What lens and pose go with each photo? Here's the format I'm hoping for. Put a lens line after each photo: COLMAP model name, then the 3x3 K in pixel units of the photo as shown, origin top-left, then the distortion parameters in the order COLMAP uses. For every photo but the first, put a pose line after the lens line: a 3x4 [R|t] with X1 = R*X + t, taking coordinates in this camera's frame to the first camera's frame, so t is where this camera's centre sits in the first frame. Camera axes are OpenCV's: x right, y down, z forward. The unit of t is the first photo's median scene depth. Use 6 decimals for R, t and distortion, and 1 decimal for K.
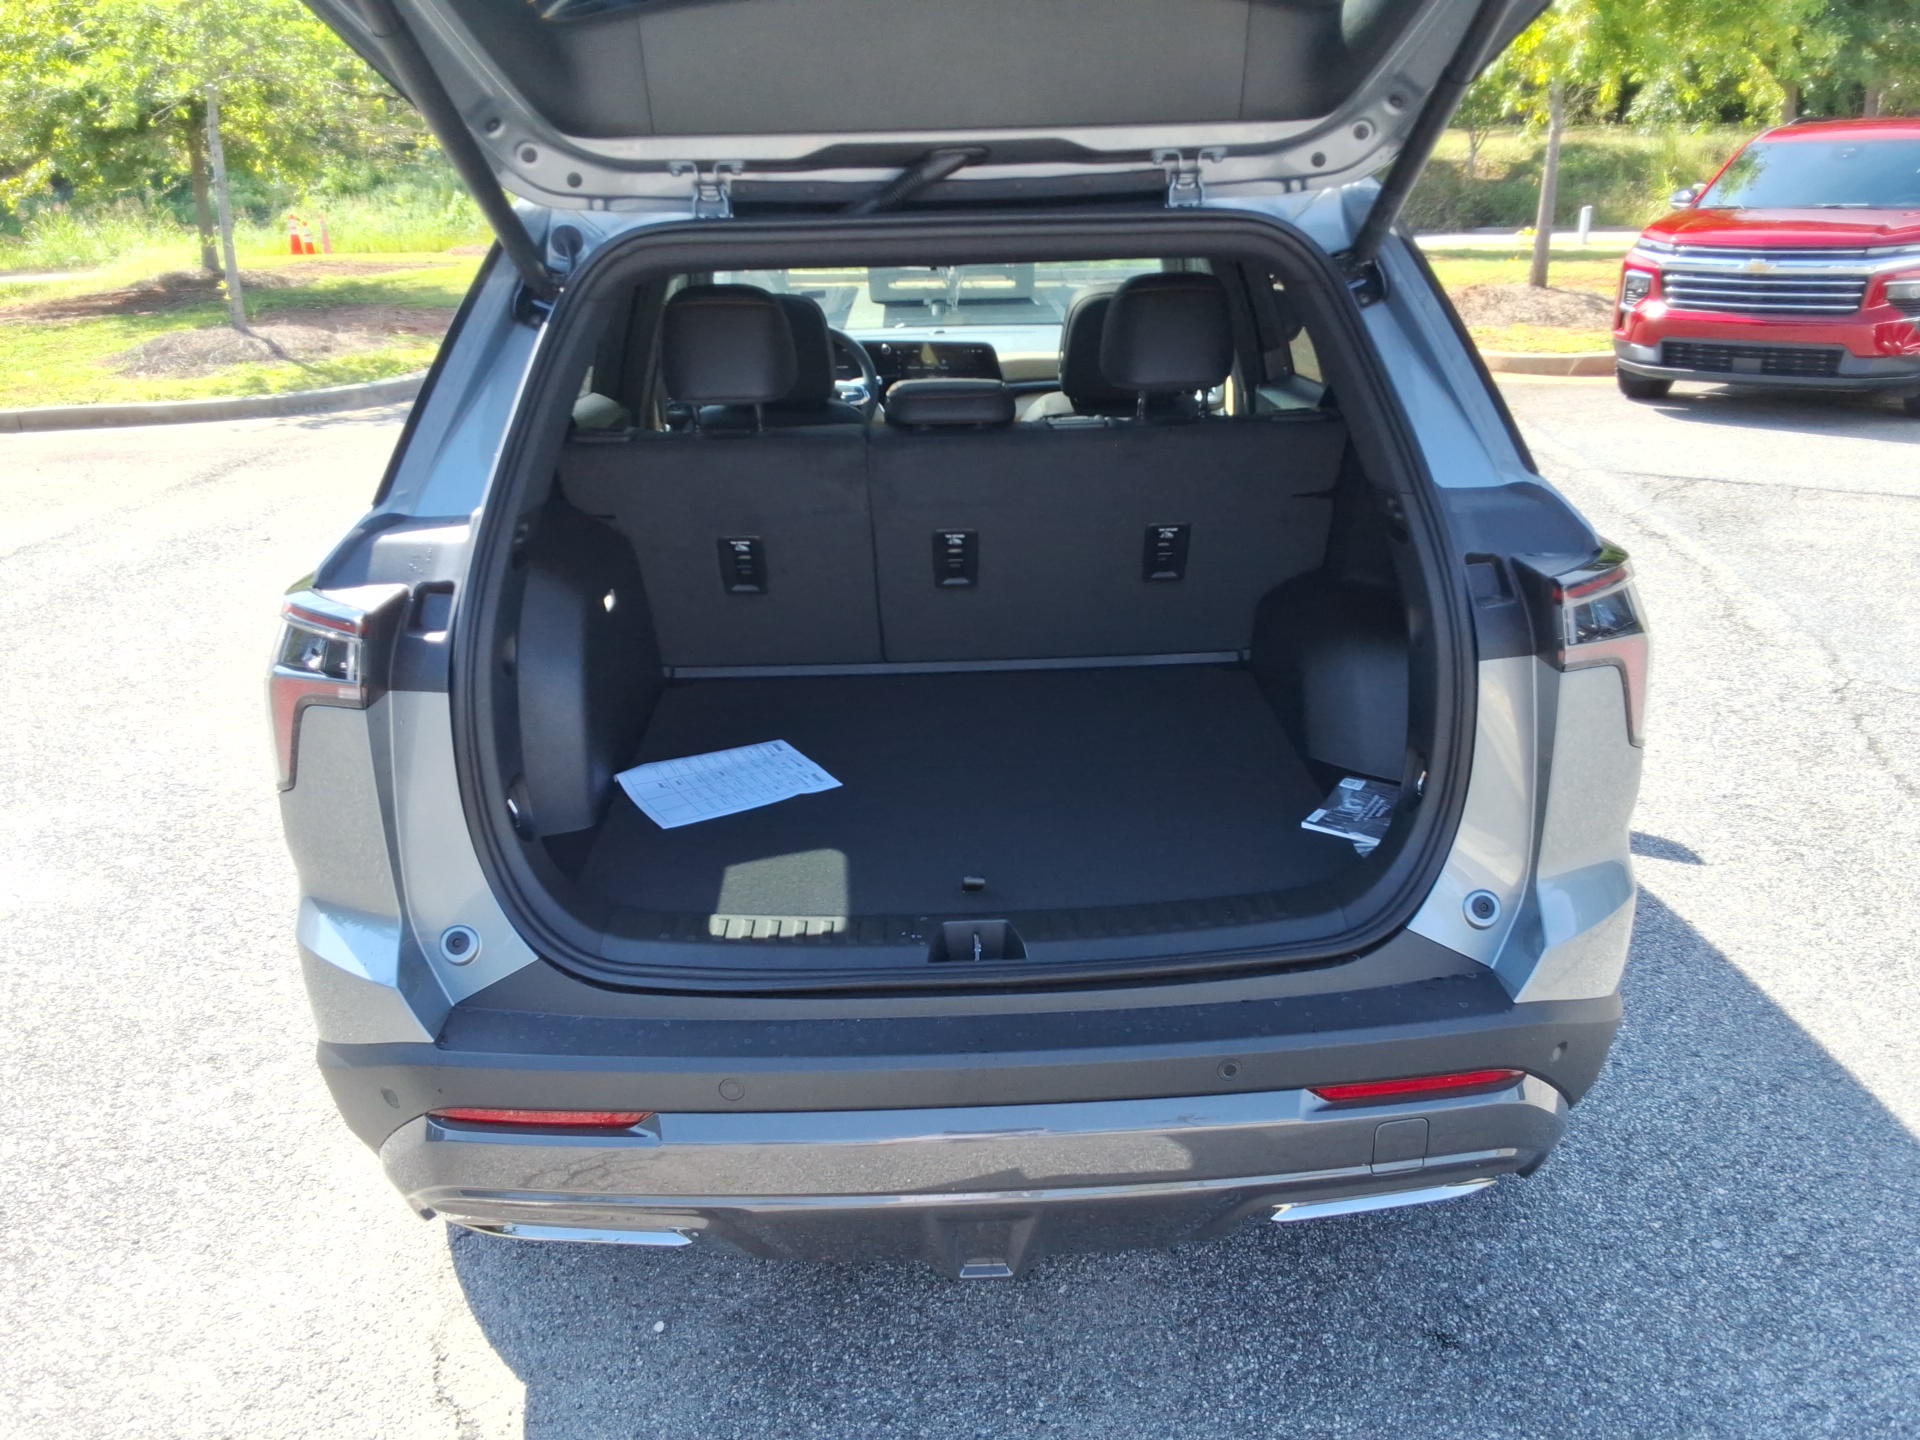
lens RADIAL K [[1546.6, 0, 979.4], [0, 1546.6, 697.6], [0, 0, 1]] dist [0.095971, -0.148139]
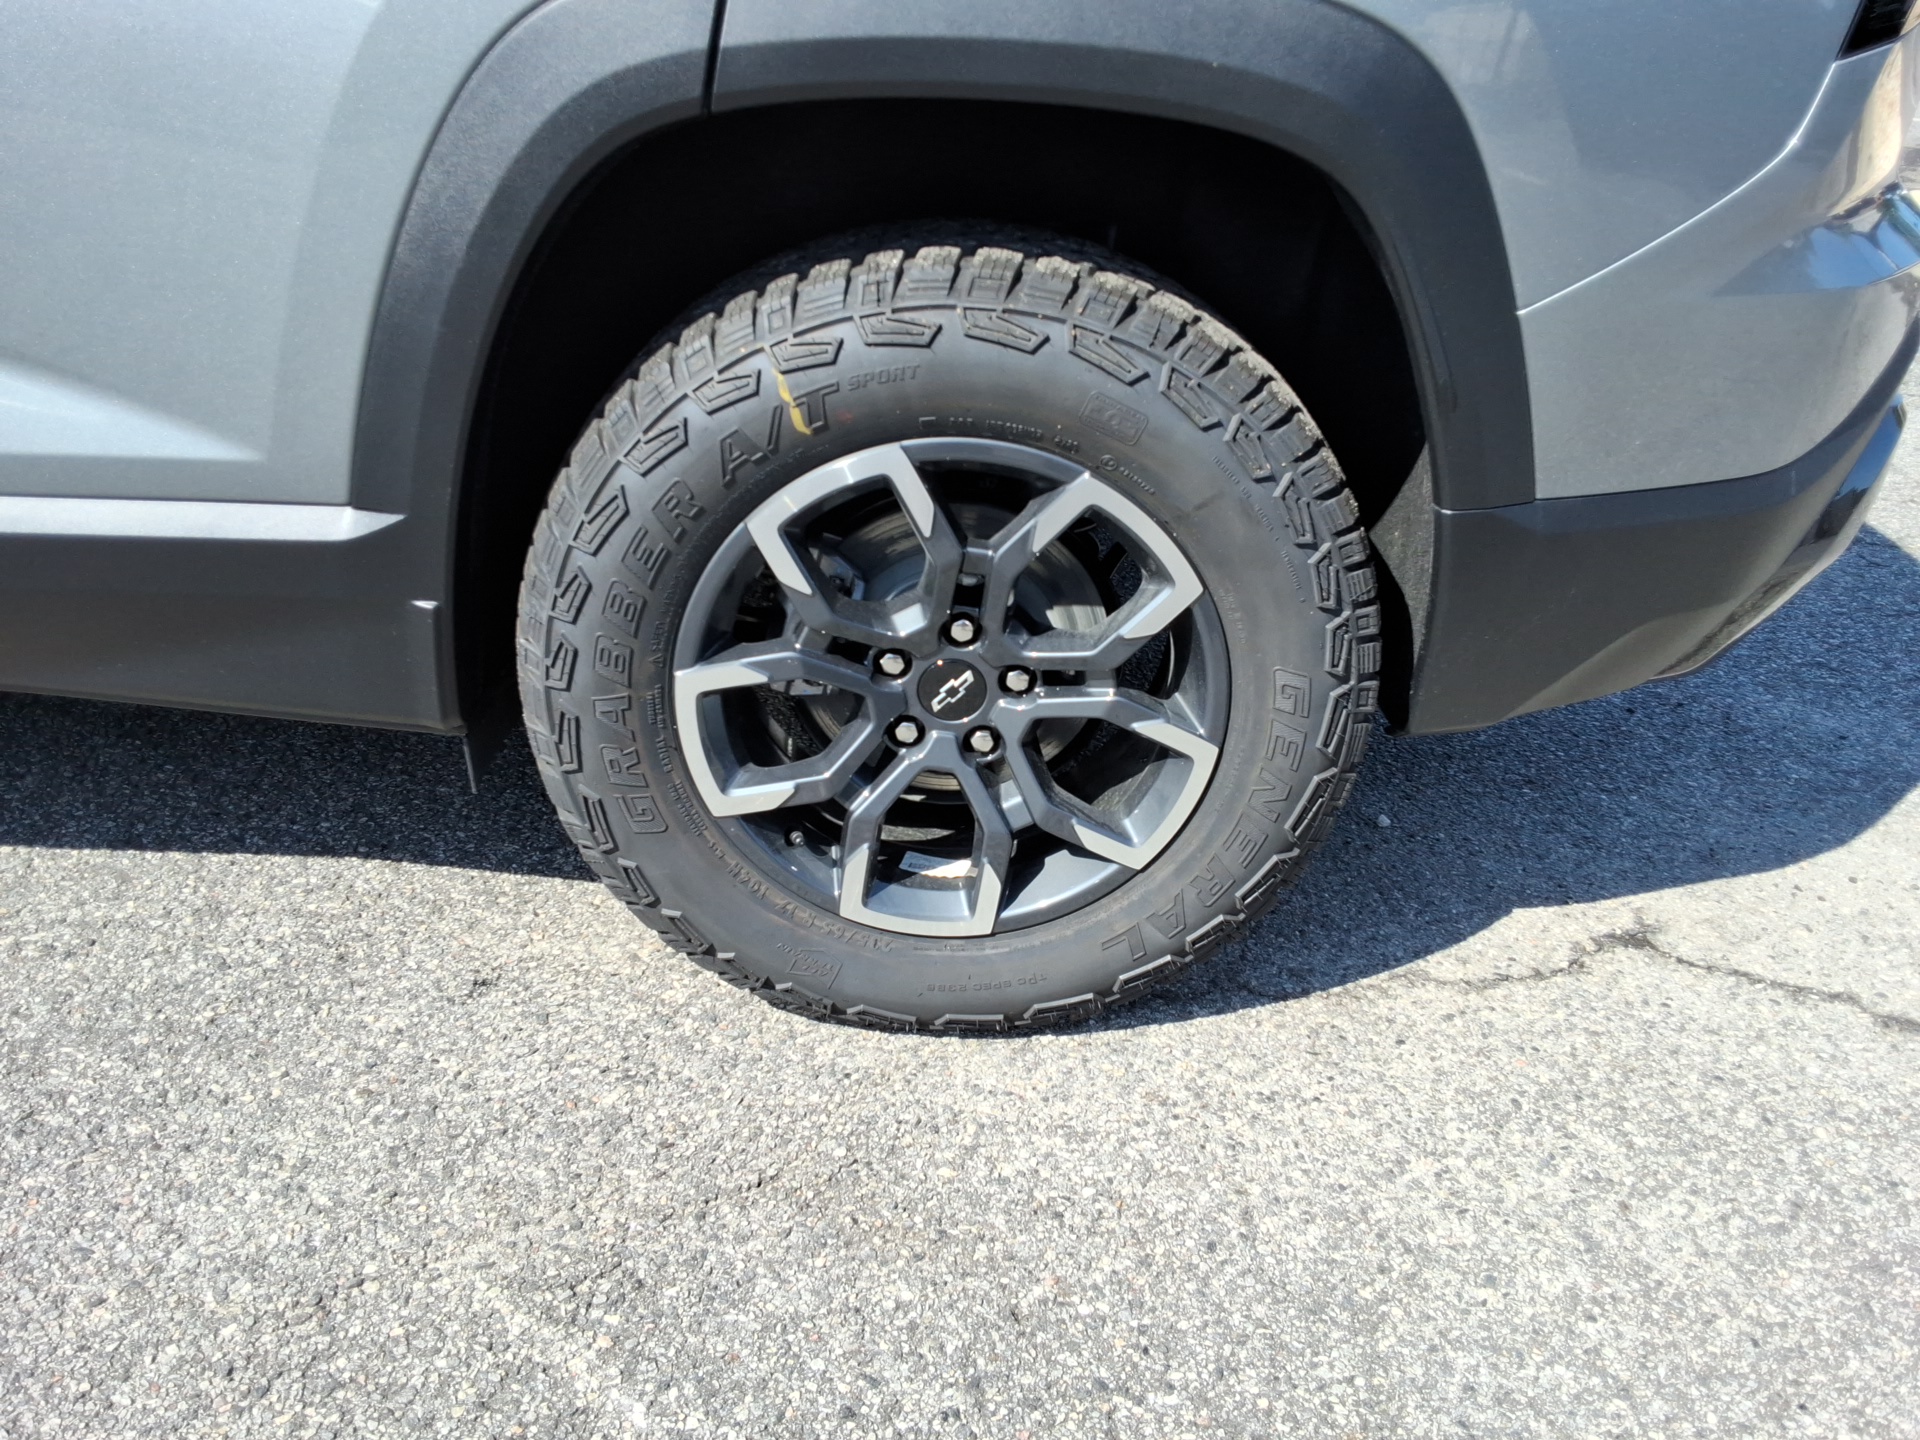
lens RADIAL K [[1546.6, 0, 961.8], [0, 1546.6, 721.8], [0, 0, 1]] dist [0.095971, -0.148139]
pose [[0.014048, -0.454508, 0.890632, -0.165702], [0.257971, 0.862213, 0.435936, -0.010234], [-0.966051, 0.223633, 0.129362, 0.199632]]
